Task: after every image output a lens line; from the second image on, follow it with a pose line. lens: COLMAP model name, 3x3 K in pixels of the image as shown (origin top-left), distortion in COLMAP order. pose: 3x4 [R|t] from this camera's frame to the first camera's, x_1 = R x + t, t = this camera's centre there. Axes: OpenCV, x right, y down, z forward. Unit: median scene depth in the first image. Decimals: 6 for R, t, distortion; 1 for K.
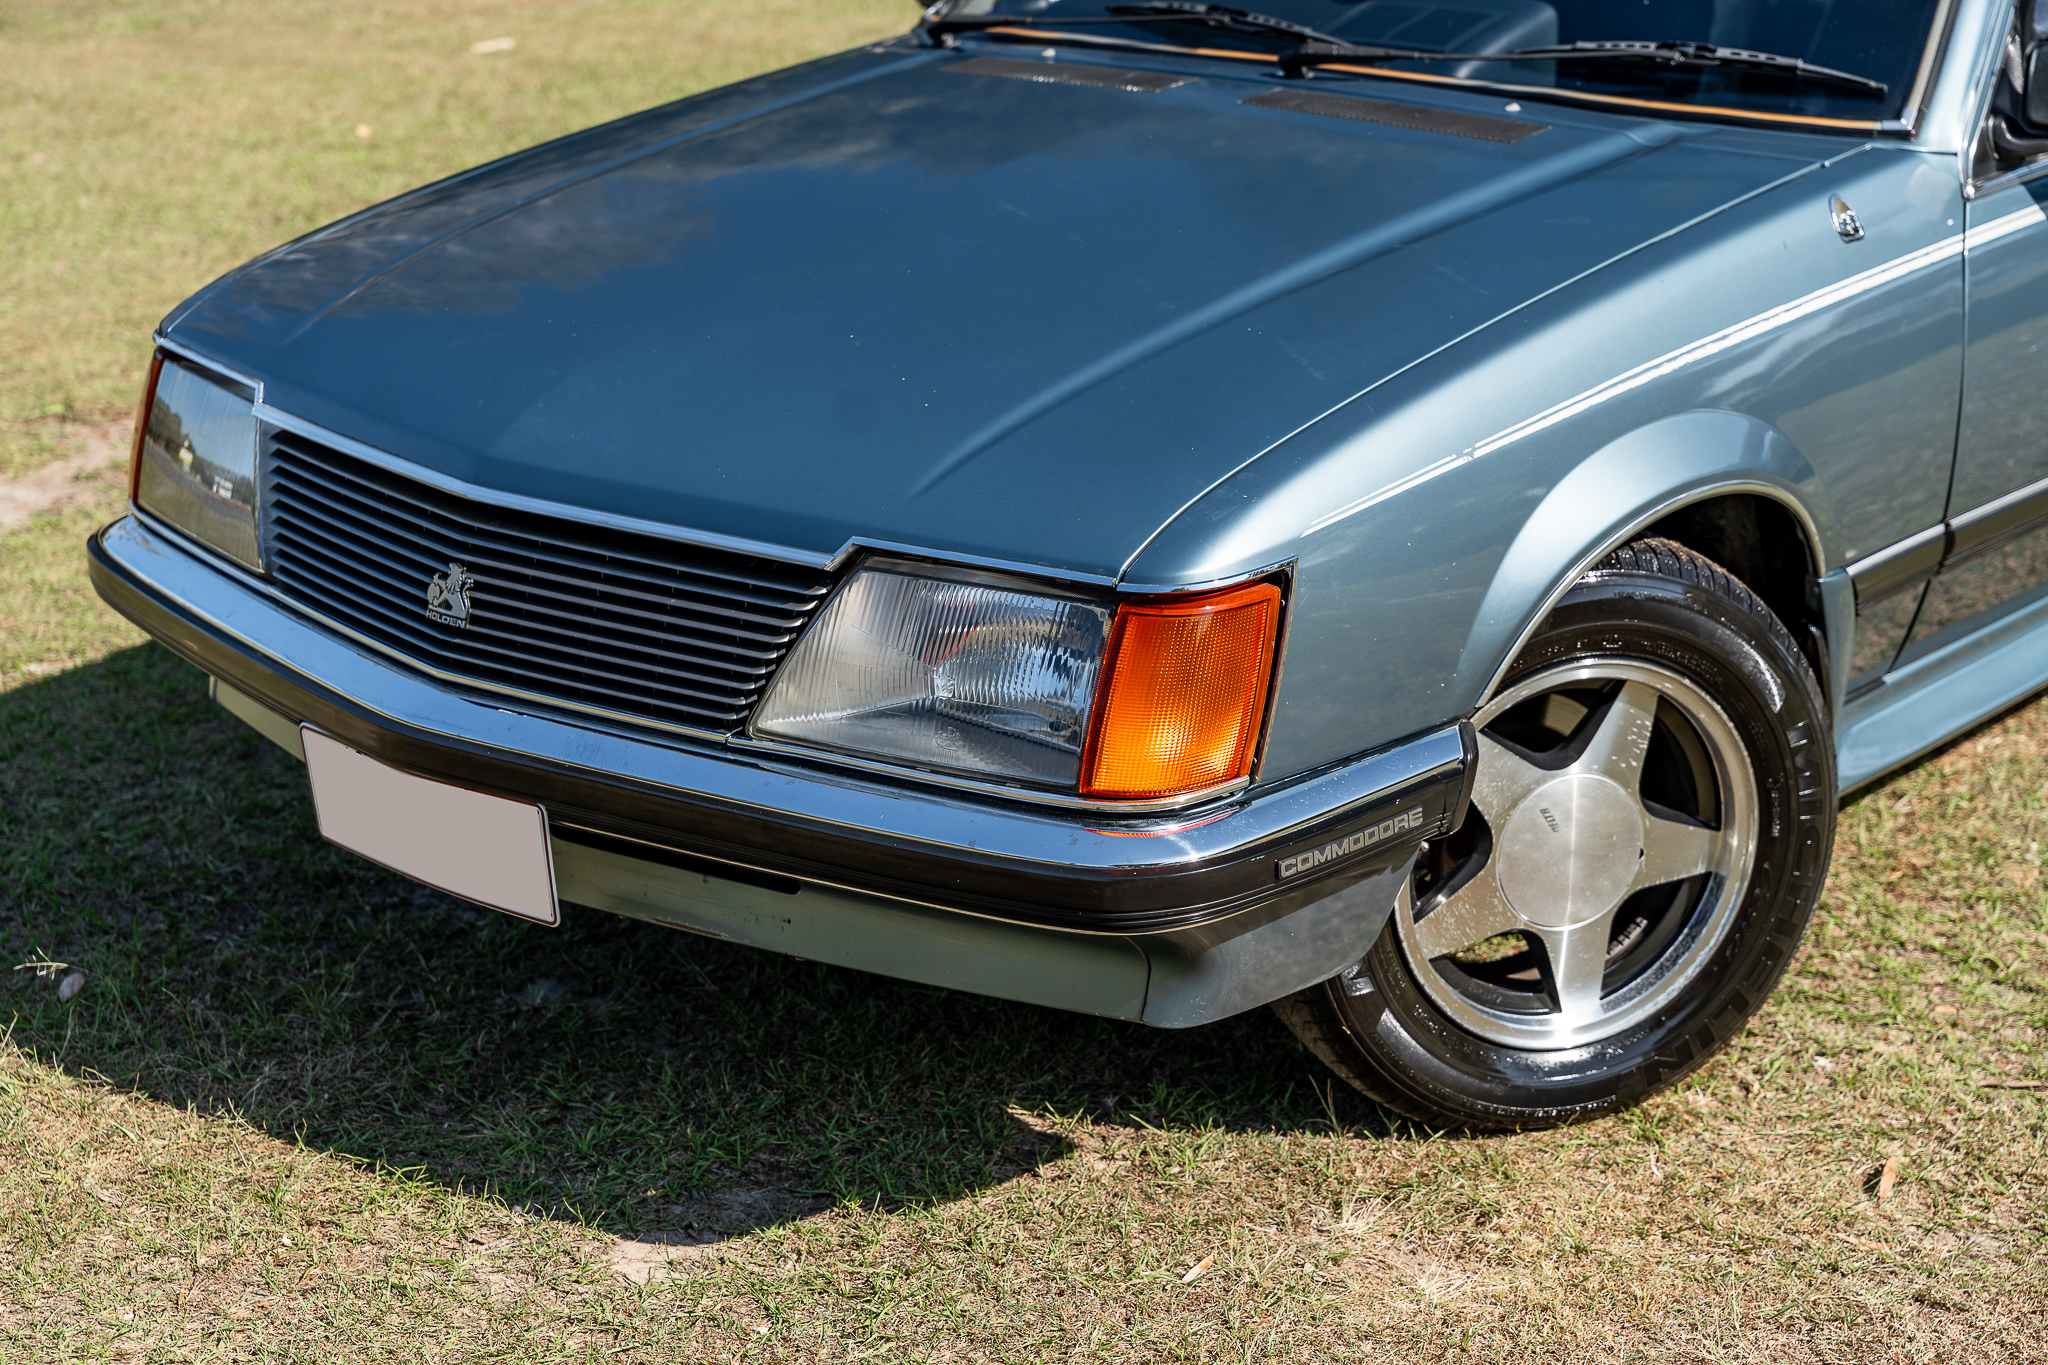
lens RADIAL K [[3426.7, 0, 1036.0], [0, 3426.7, 678.6], [0, 0, 1]] dist [0.063058, 0.000000]
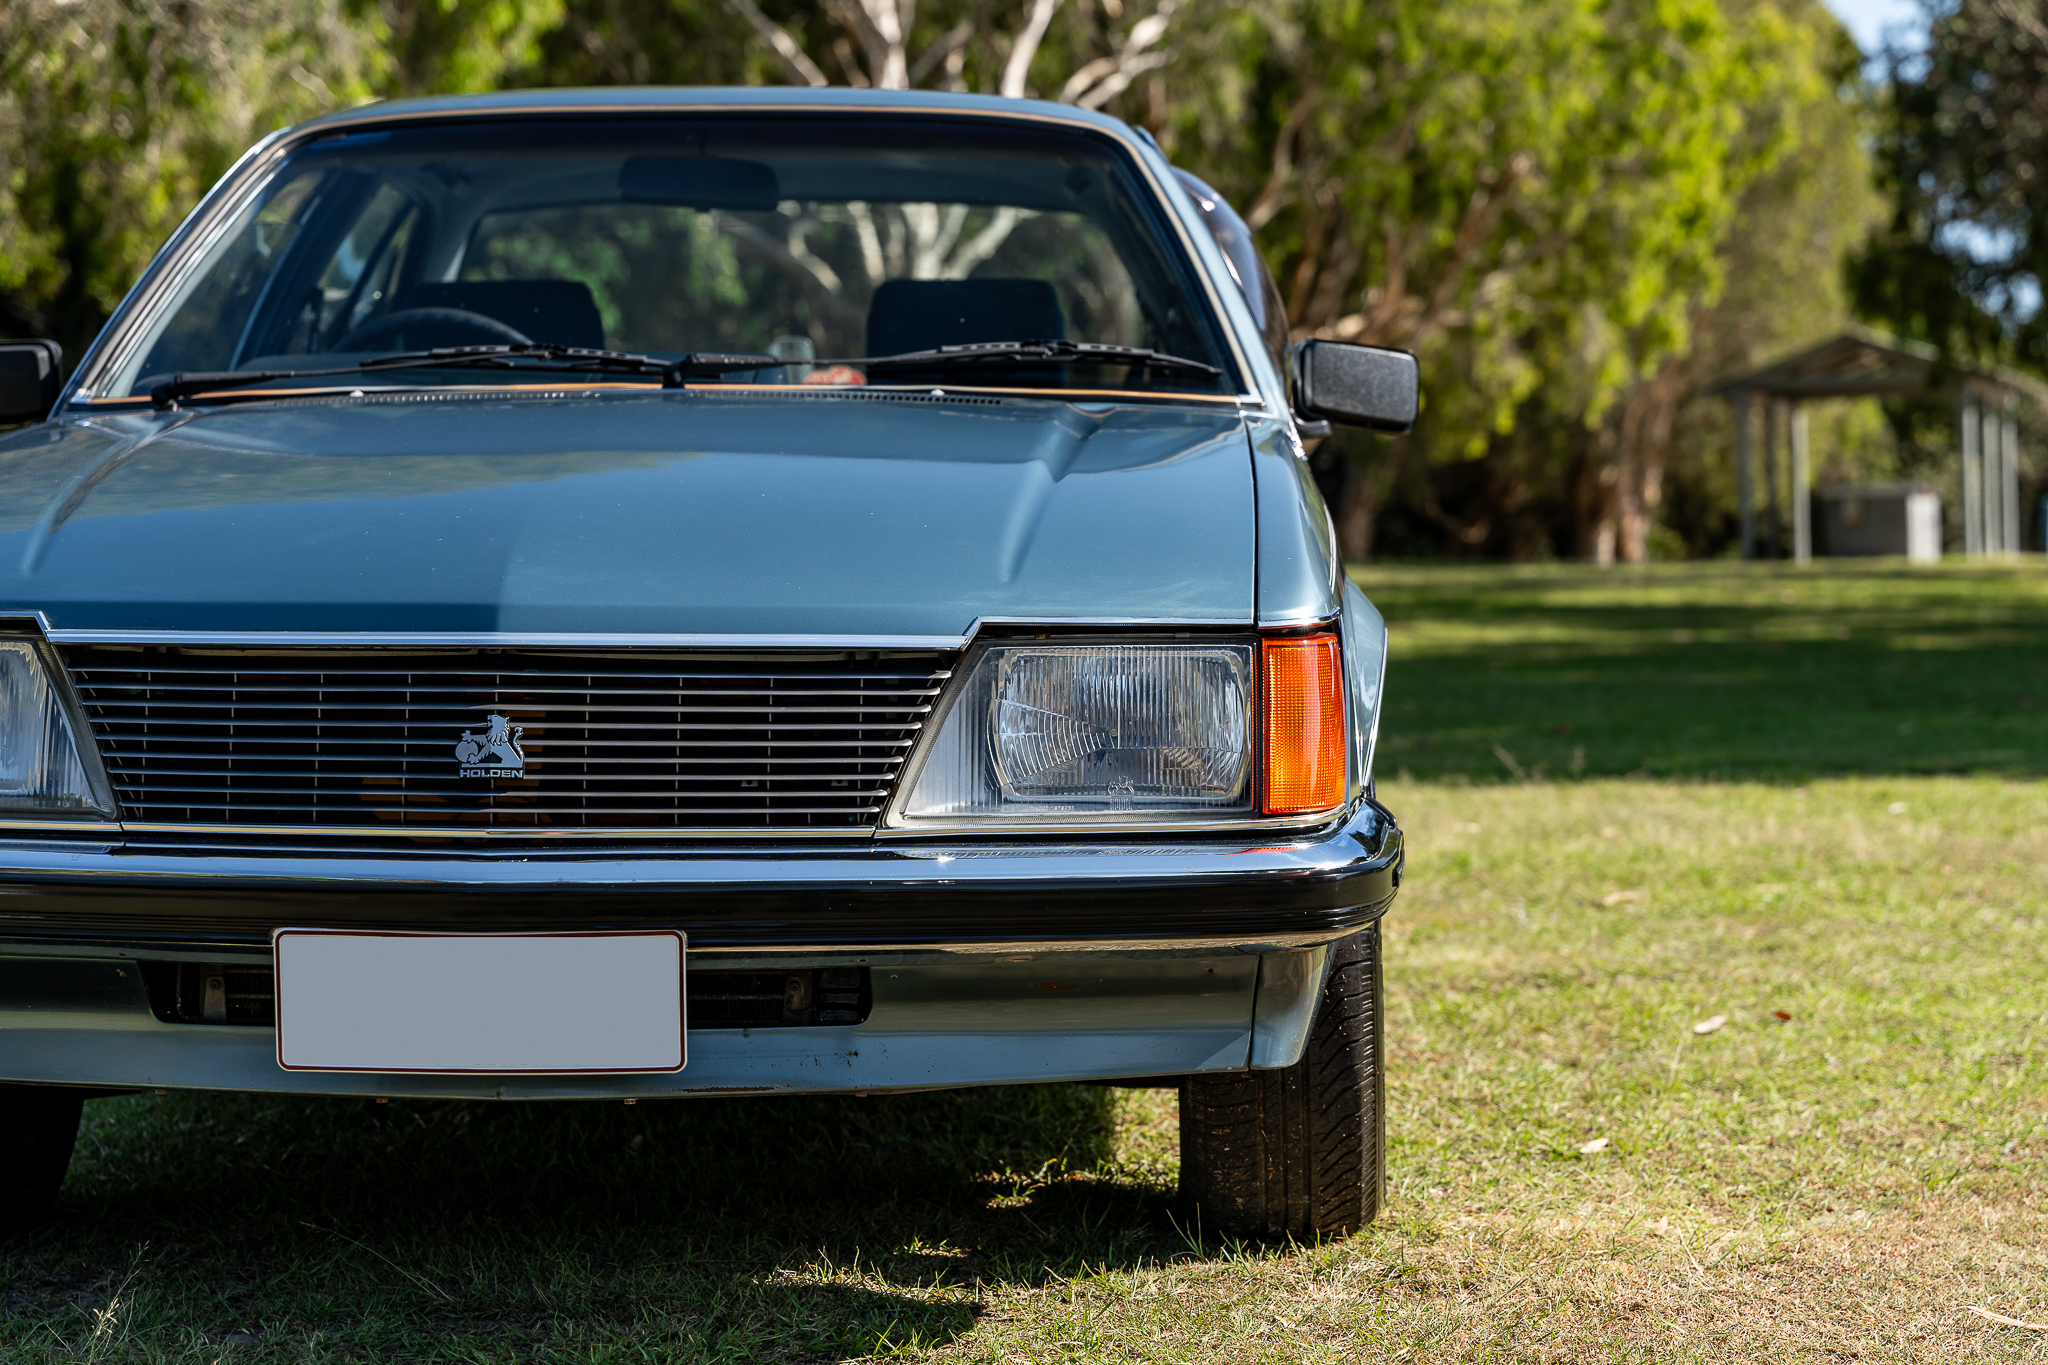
lens RADIAL K [[4162.9, 0, 1081.0], [0, 4162.9, 704.2], [0, 0, 1]] dist [0.027393, 0.000000]
pose [[0.762132, -0.032331, 0.646614, -0.782485], [0.202401, 0.960590, -0.190530, 0.212924], [-0.614970, 0.276084, 0.738640, 0.059095]]
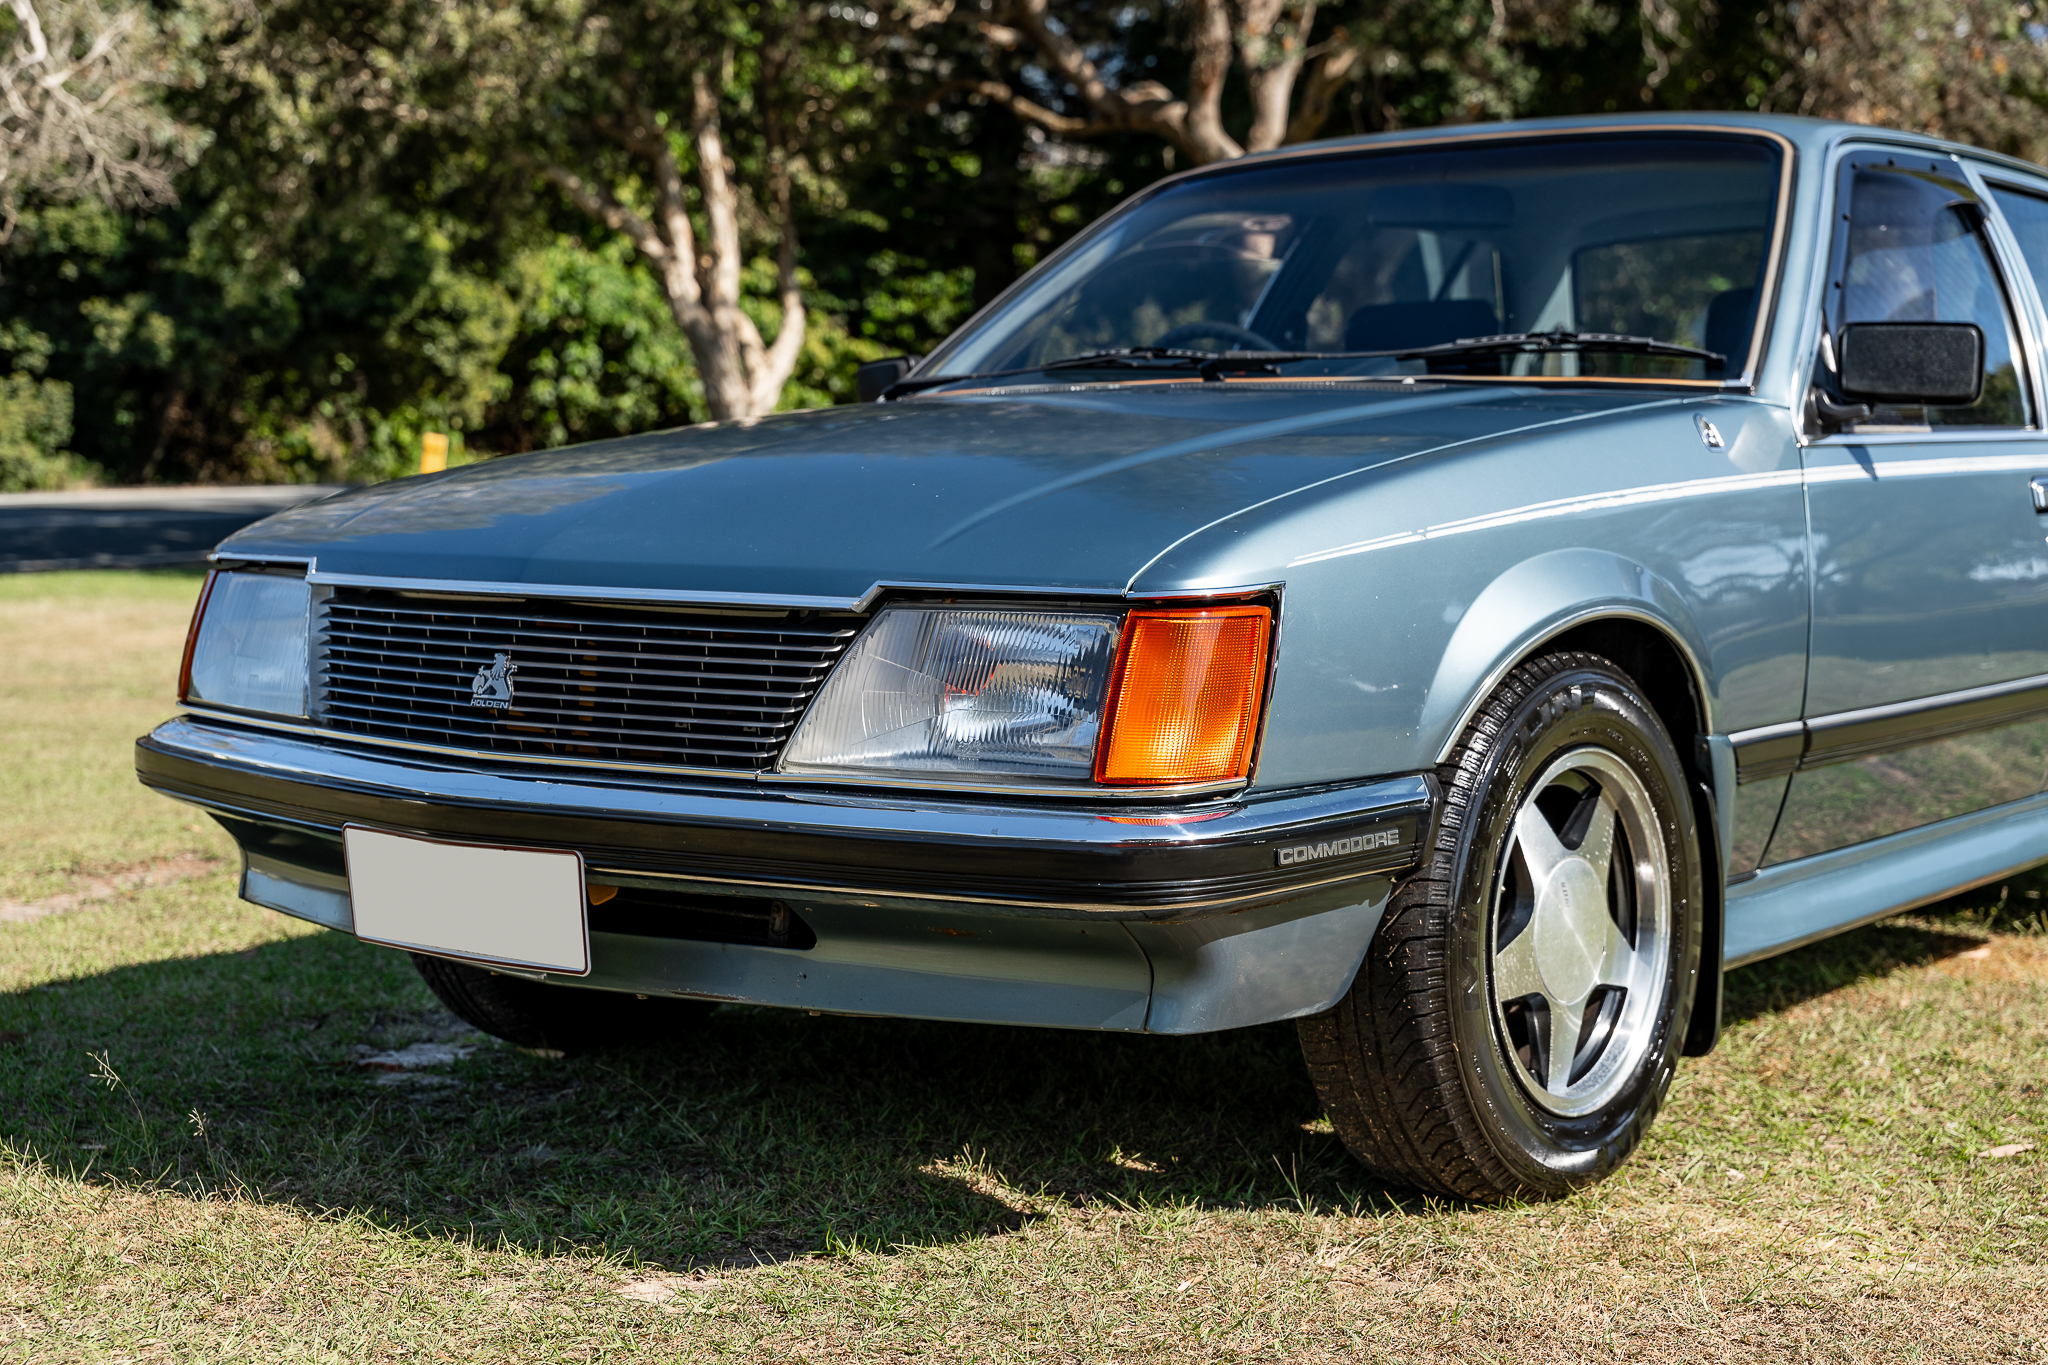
lens RADIAL K [[2884.4, 0, 1039.9], [0, 2884.4, 687.9], [0, 0, 1]] dist [0.073367, 0.000000]
pose [[0.997992, 0.003776, 0.063228, -0.055816], [0.011846, 0.969484, -0.244867, 0.204303], [-0.062223, 0.245125, 0.967493, 0.101269]]
